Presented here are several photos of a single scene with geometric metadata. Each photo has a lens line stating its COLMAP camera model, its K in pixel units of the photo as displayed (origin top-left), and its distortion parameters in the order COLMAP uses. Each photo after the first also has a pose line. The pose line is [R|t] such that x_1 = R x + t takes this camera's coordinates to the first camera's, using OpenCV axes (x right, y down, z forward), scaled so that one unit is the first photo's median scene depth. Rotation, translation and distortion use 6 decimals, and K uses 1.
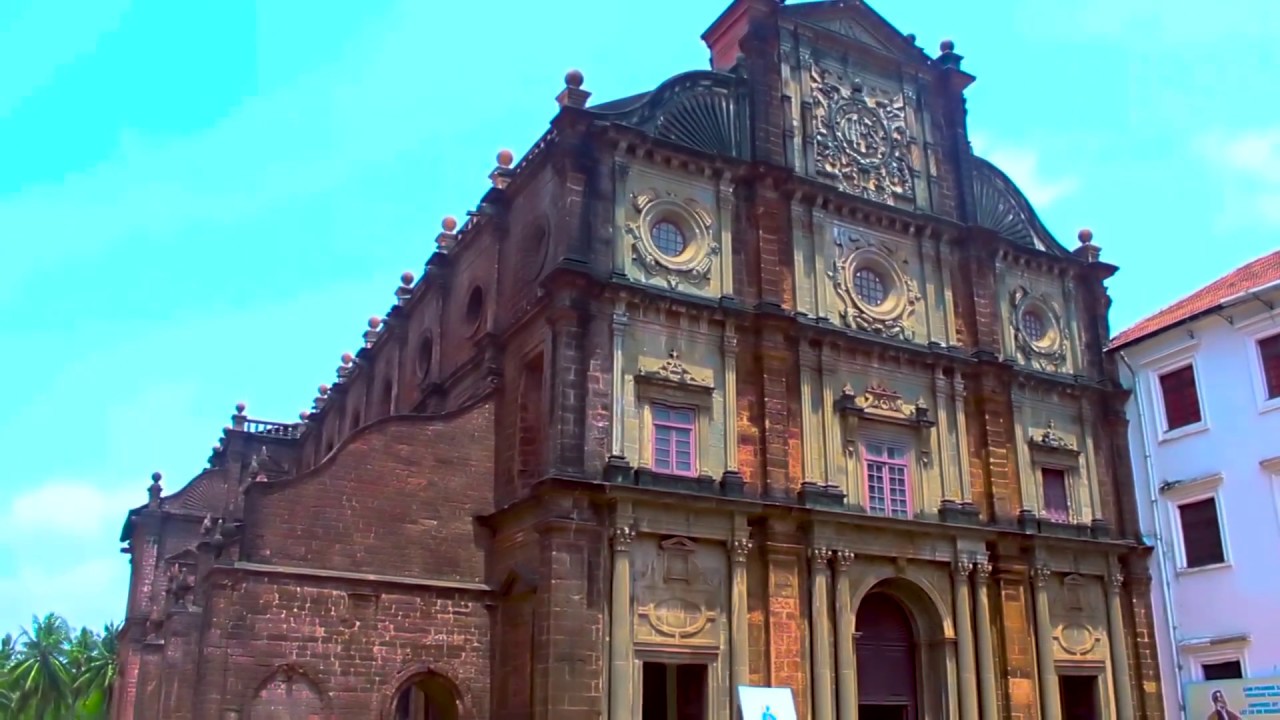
lens RADIAL K [[1120.3, 0, 640.0], [0, 1120.3, 360.0], [0, 0, 1]] dist [-0.120136, 0.007029]
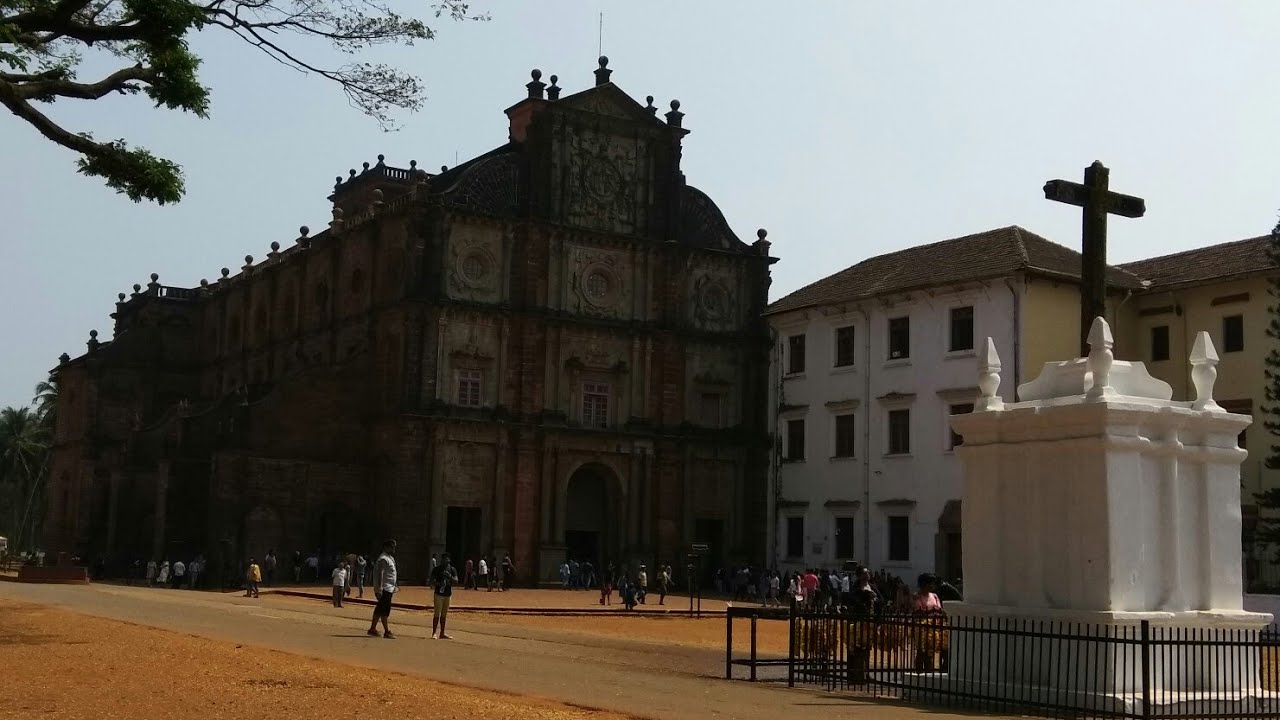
lens RADIAL K [[1512.9, 0, 507.4], [0, 1512.9, 361.6], [0, 0, 1]] dist [0.007990, 0.005473]
pose [[0.999195, 0.039329, 0.007956, 0.061985], [-0.040113, 0.974136, 0.222373, -0.463539], [0.000995, -0.222513, 0.974929, -1.247562]]
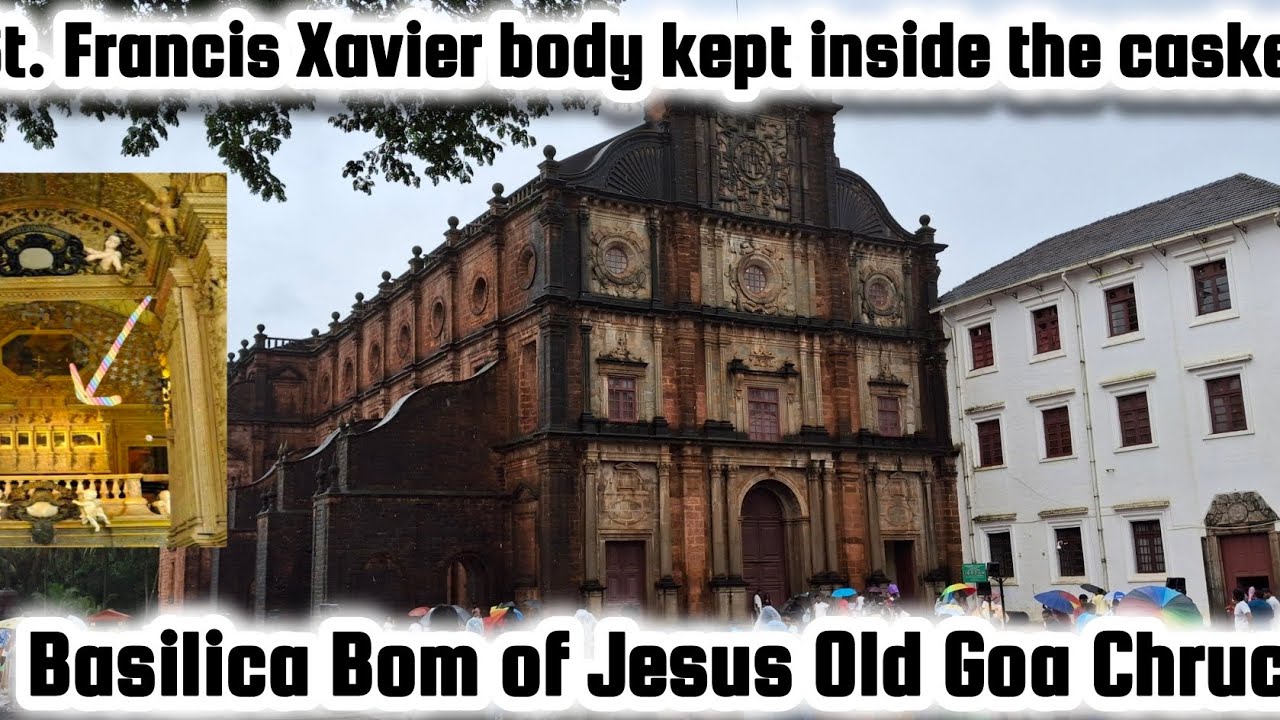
lens RADIAL K [[1202.3, 0, 640.0], [0, 1202.3, 360.0], [0, 0, 1]] dist [0.082766, -0.002602]
pose [[0.998638, -0.019772, 0.048288, -0.021742], [0.012231, 0.988344, 0.151747, -0.207258], [-0.050726, -0.150949, 0.987239, -0.569634]]
